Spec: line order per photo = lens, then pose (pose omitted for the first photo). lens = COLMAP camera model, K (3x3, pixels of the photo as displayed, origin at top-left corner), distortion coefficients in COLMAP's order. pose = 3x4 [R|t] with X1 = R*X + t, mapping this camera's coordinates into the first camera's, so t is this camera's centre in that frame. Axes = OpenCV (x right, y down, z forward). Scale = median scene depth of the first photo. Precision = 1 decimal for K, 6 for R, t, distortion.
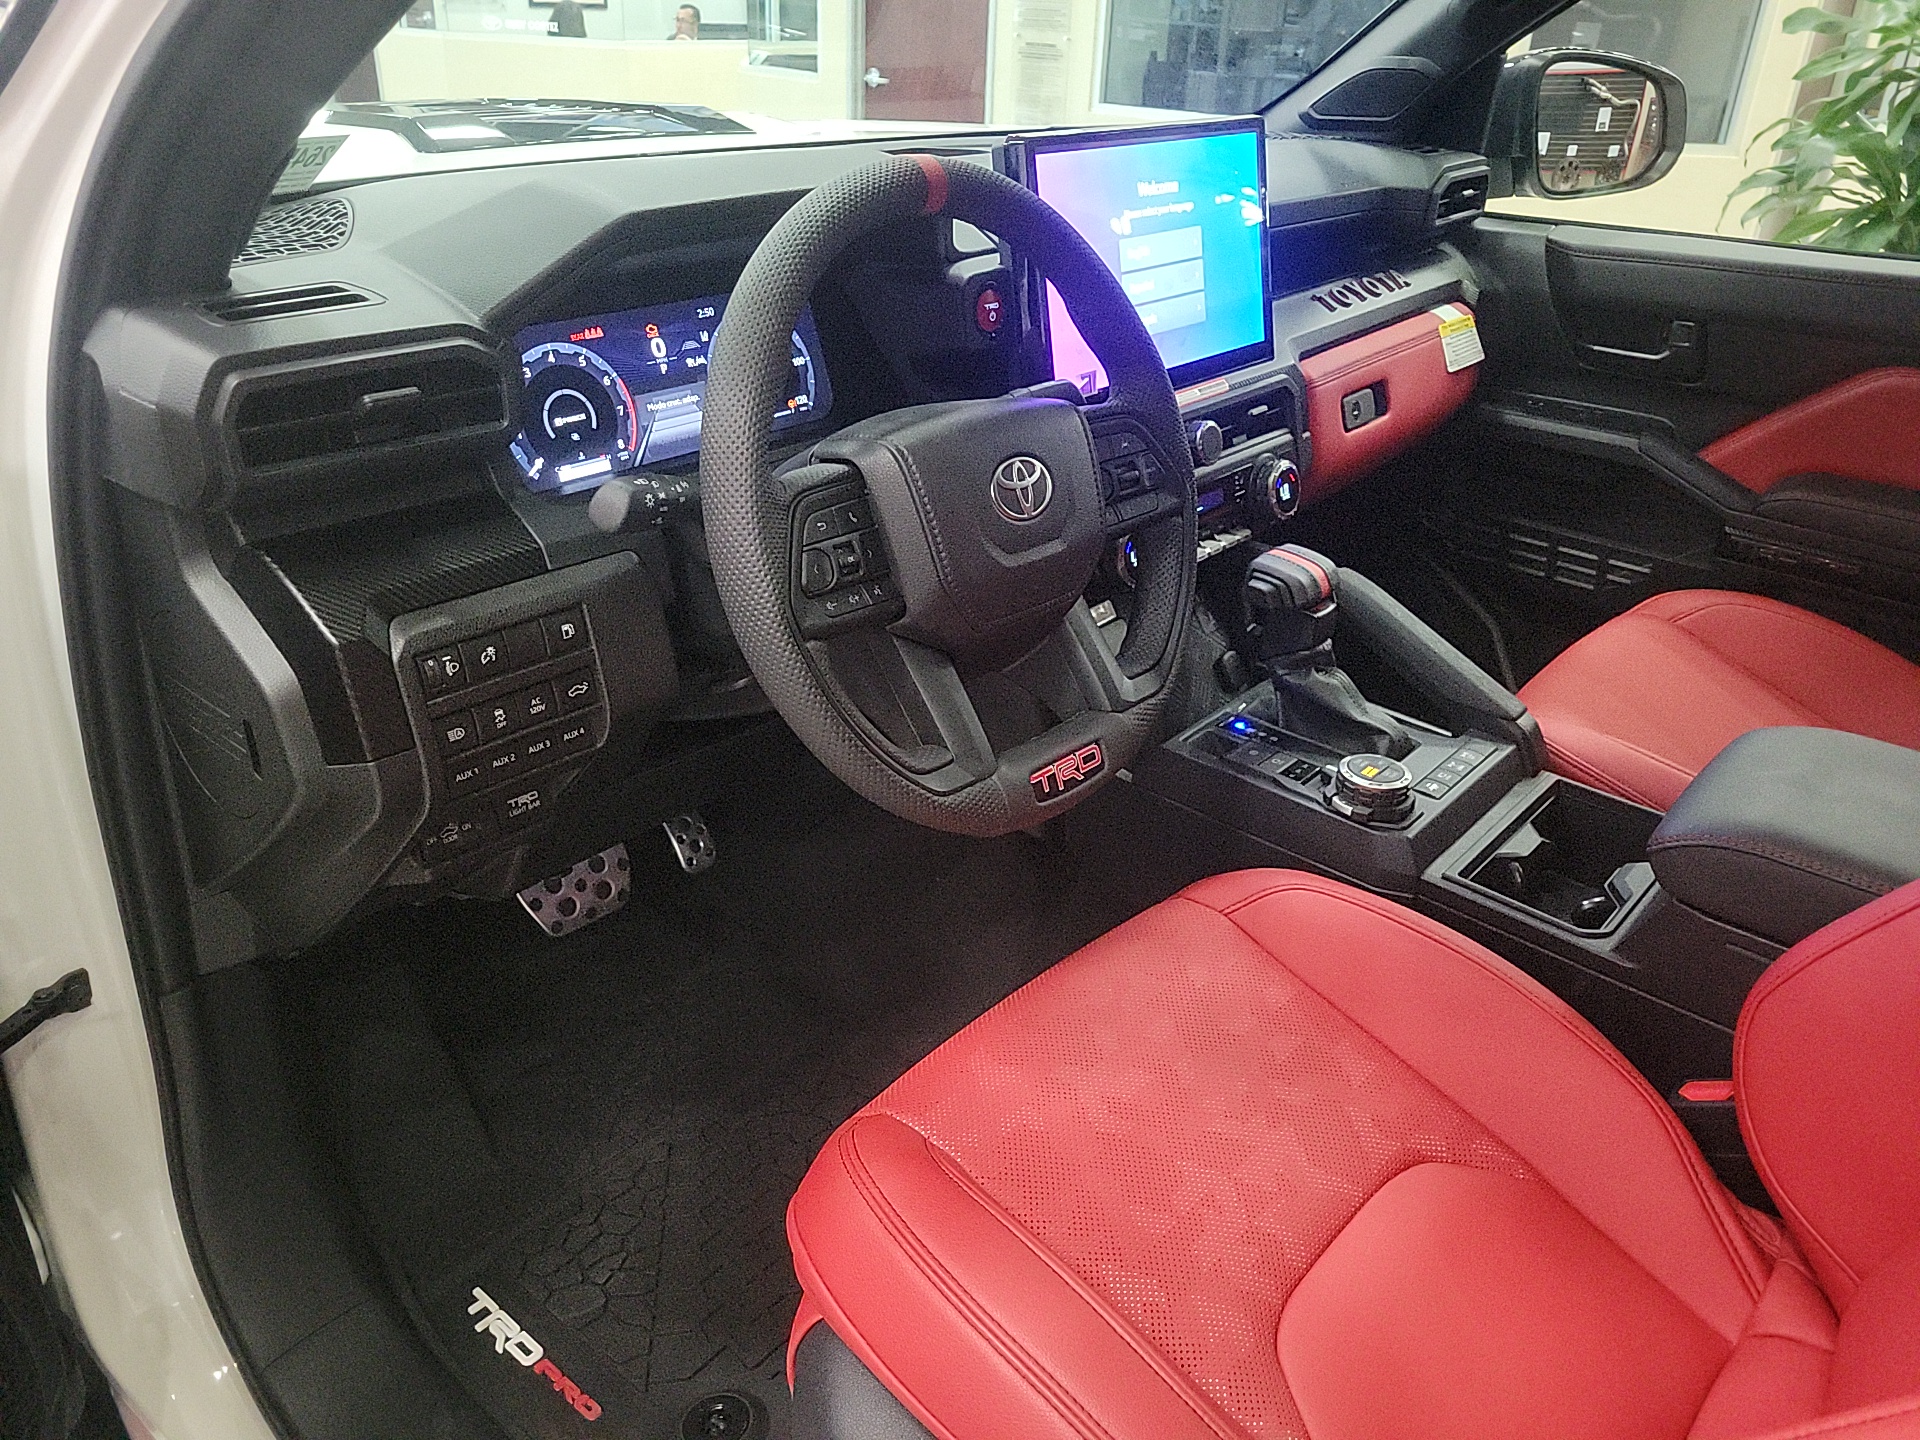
lens RADIAL K [[1436.0, 0, 960.0], [0, 1436.0, 714.5], [0, 0, 1]] dist [0.030317, 0.000392]
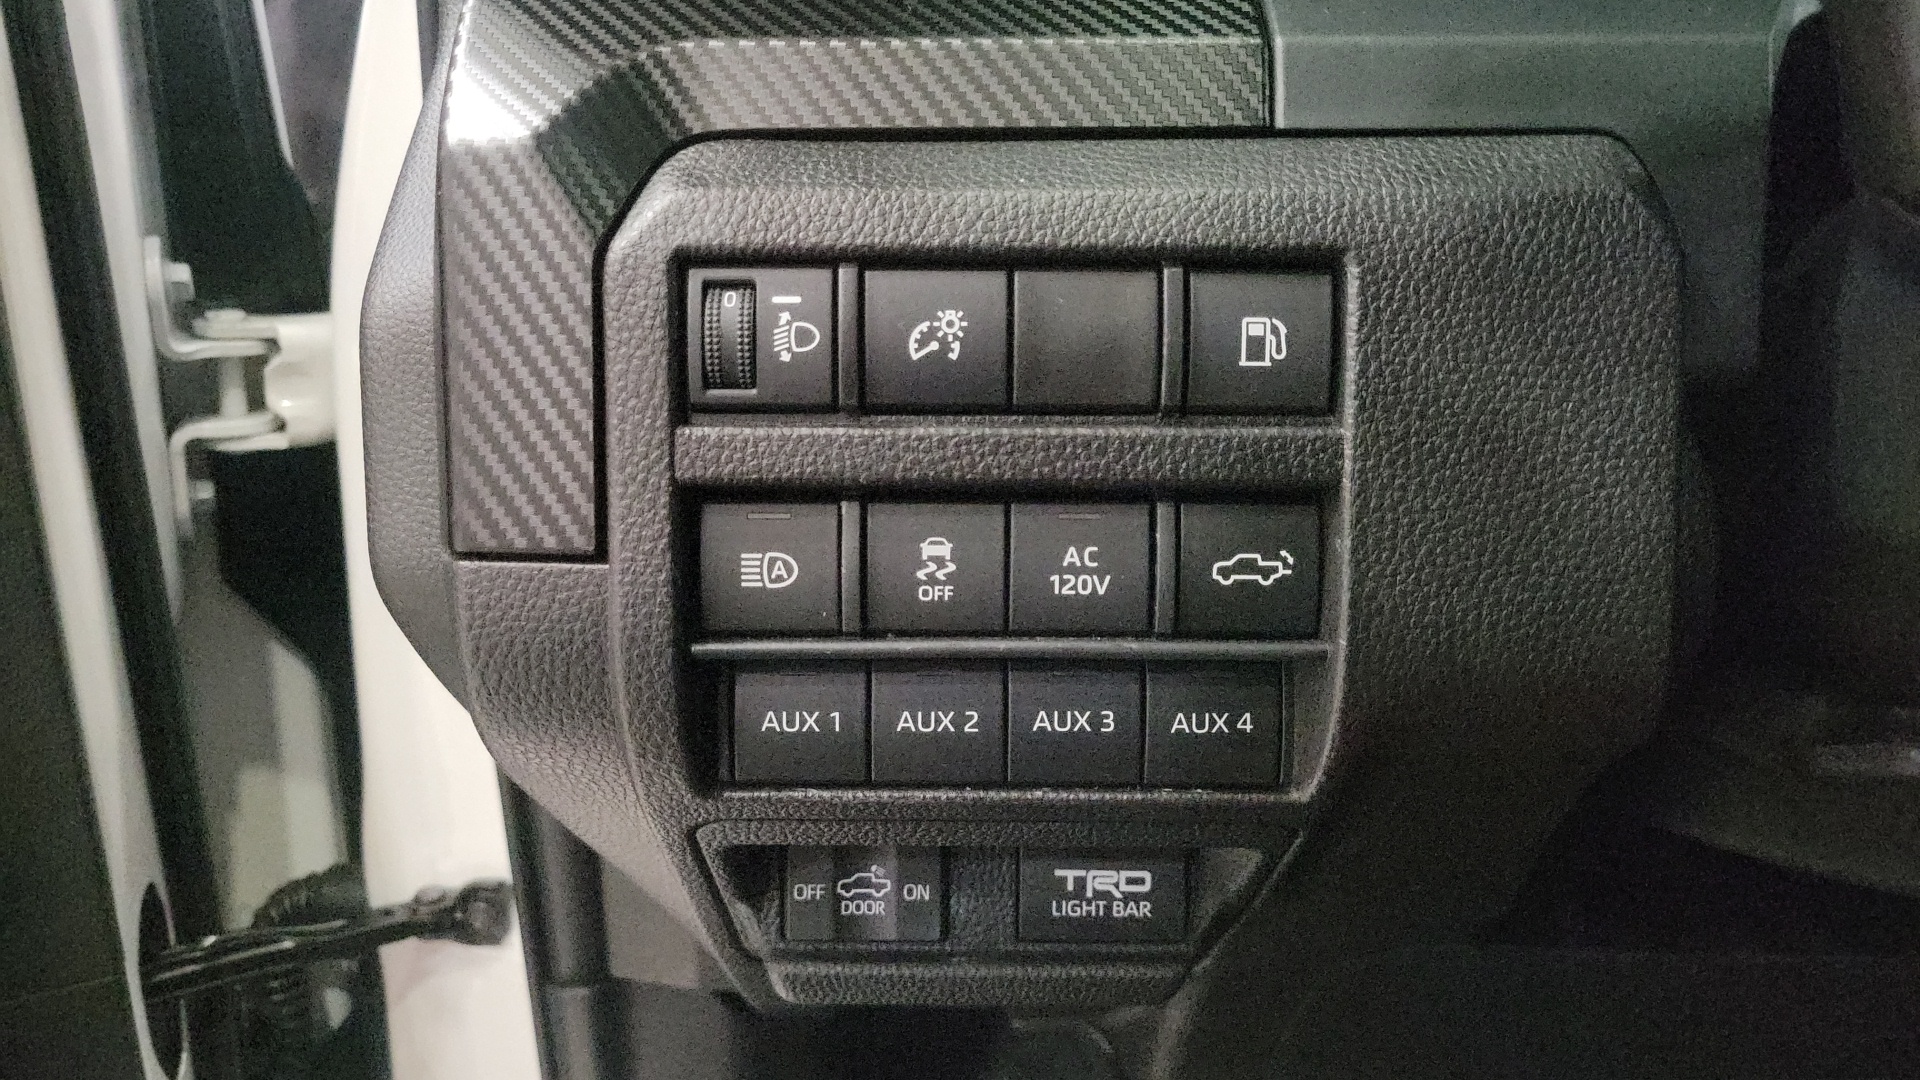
lens RADIAL K [[1484.6, 0, 957.4], [0, 1484.6, 544.3], [0, 0, 1]] dist [0.014399, 0.007123]
pose [[0.678126, 0.214651, -0.702901, -0.080695], [-0.321635, 0.946626, -0.021219, 0.002027], [0.660829, 0.240467, 0.710971, 0.587329]]
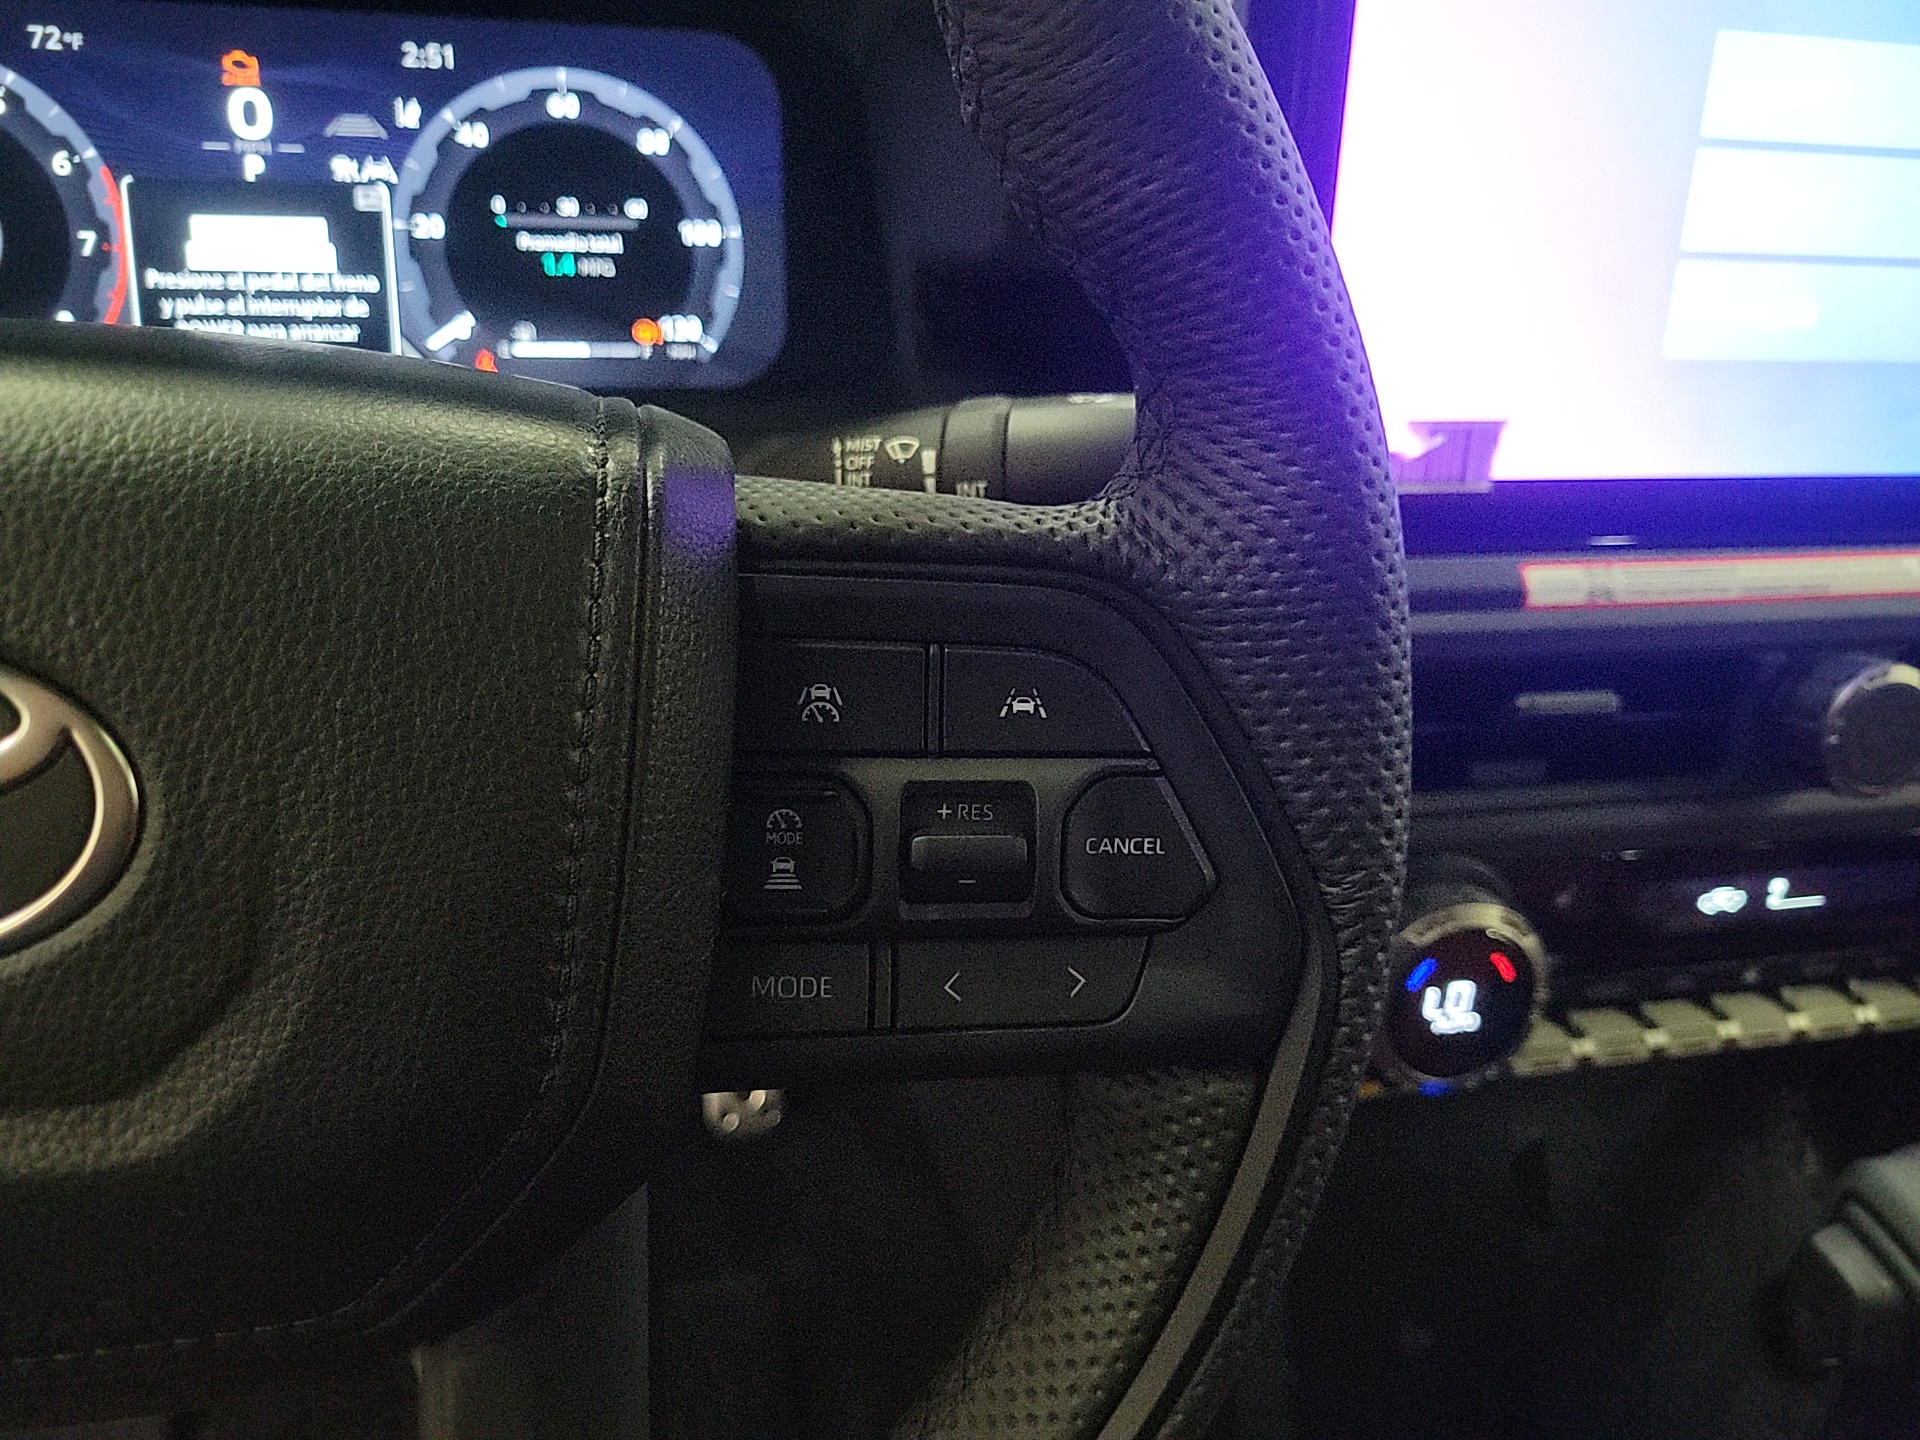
lens RADIAL K [[1506.5, 0, 960.0], [0, 1506.5, 720.0], [0, 0, 1]] dist [0.002729, -0.008193]
pose [[0.814325, 0.307710, -0.492127, 0.190553], [-0.308738, 0.947636, 0.081653, -0.173953], [0.491483, 0.085446, 0.866685, 0.685132]]
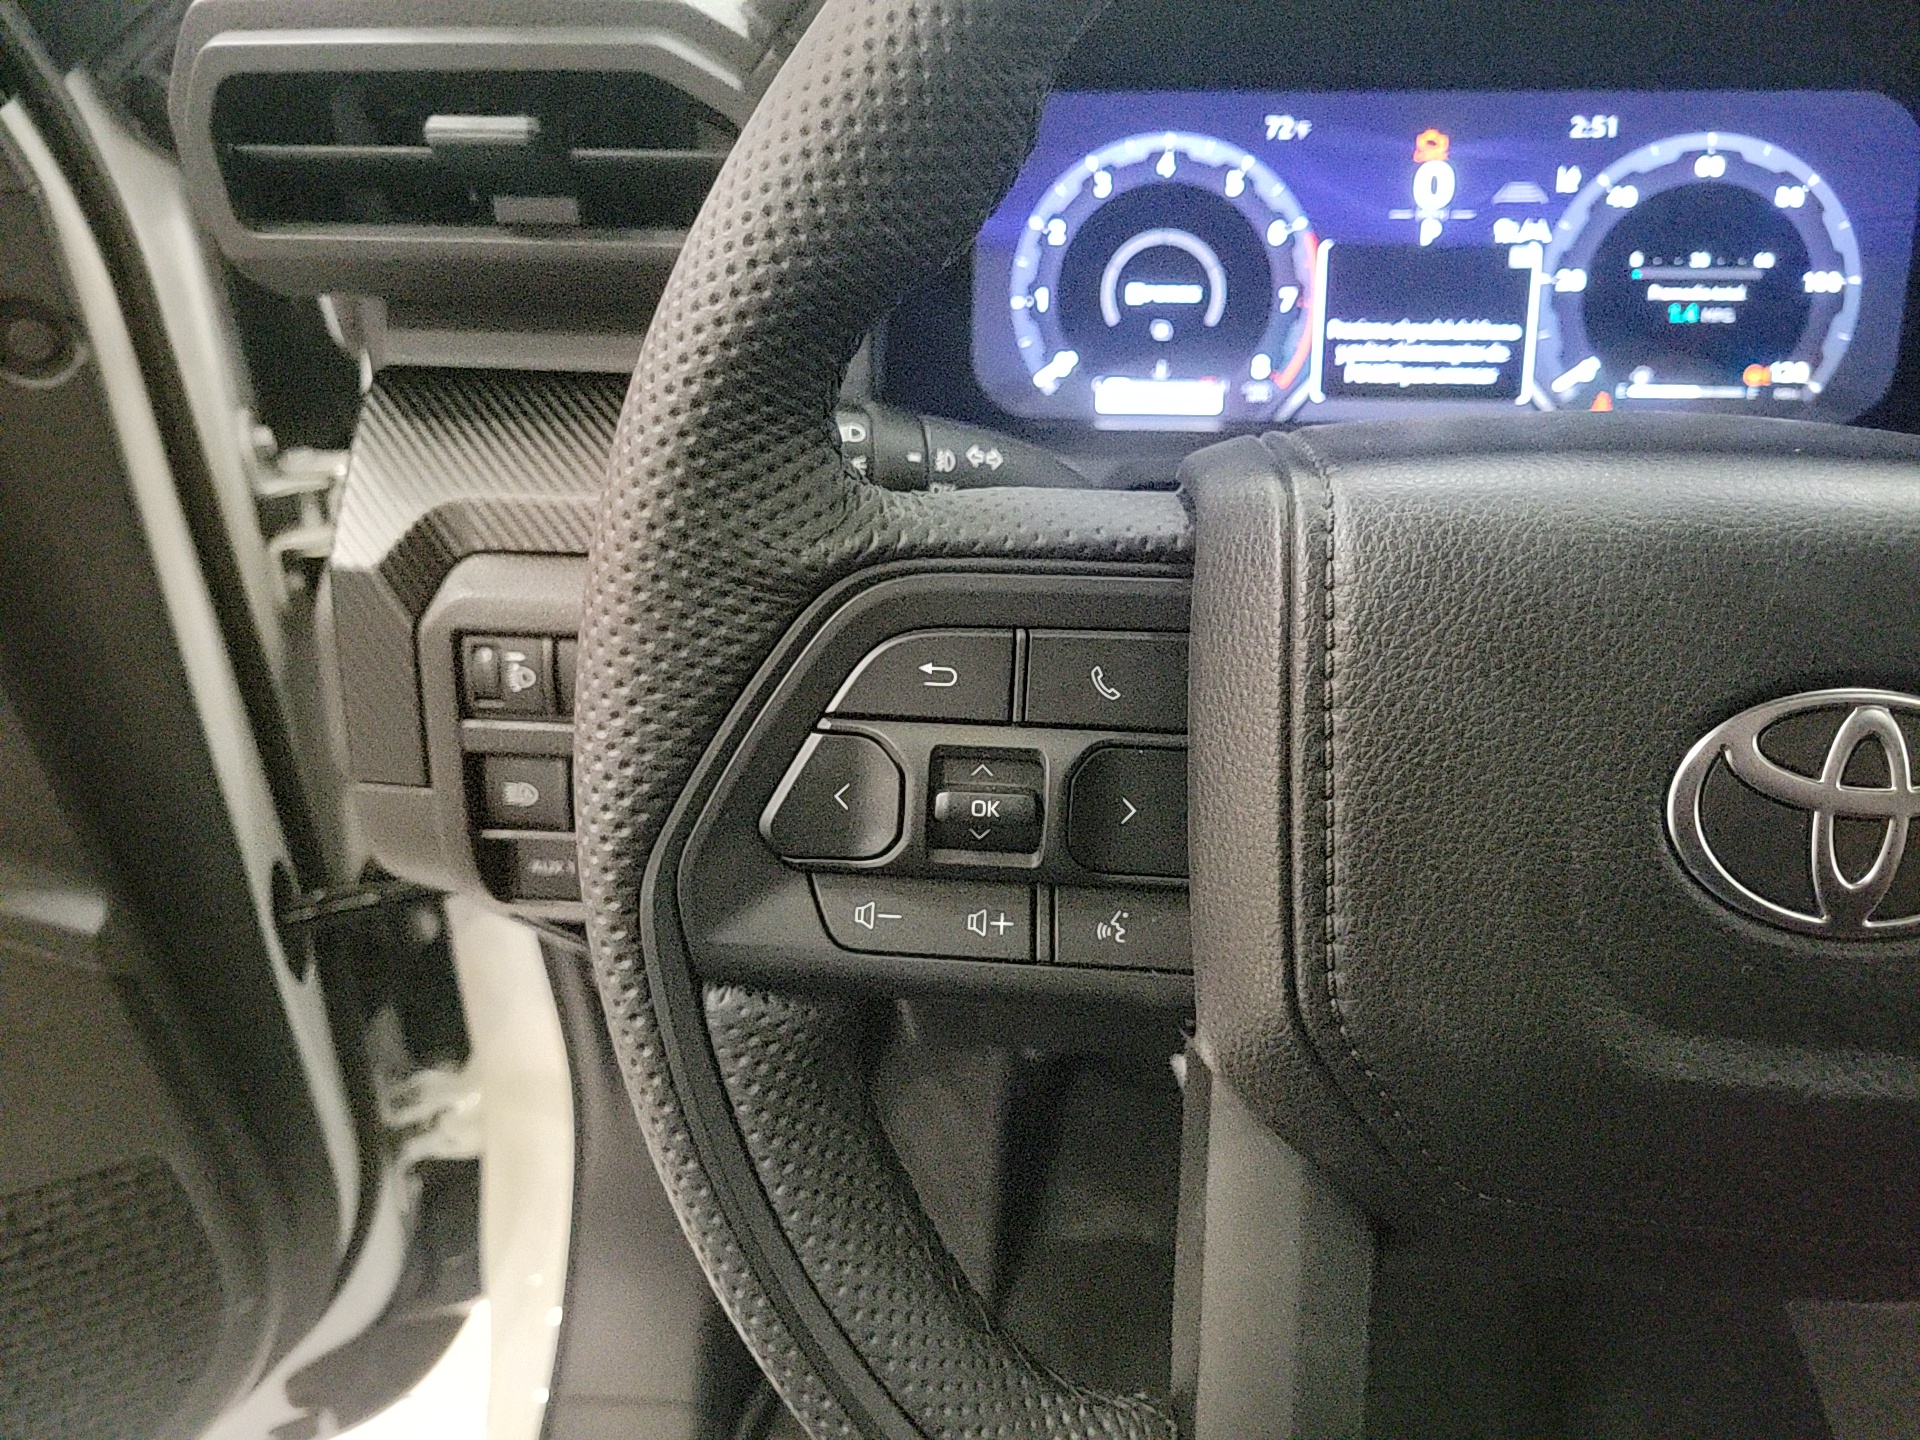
lens RADIAL K [[1495.7, 0, 977.1], [0, 1495.7, 728.4], [0, 0, 1]] dist [0.001557, 0.001467]
pose [[0.593392, 0.378986, -0.710109, 0.099736], [-0.341183, 0.917471, 0.204550, -0.131316], [0.729026, 0.120899, 0.673724, 0.542278]]
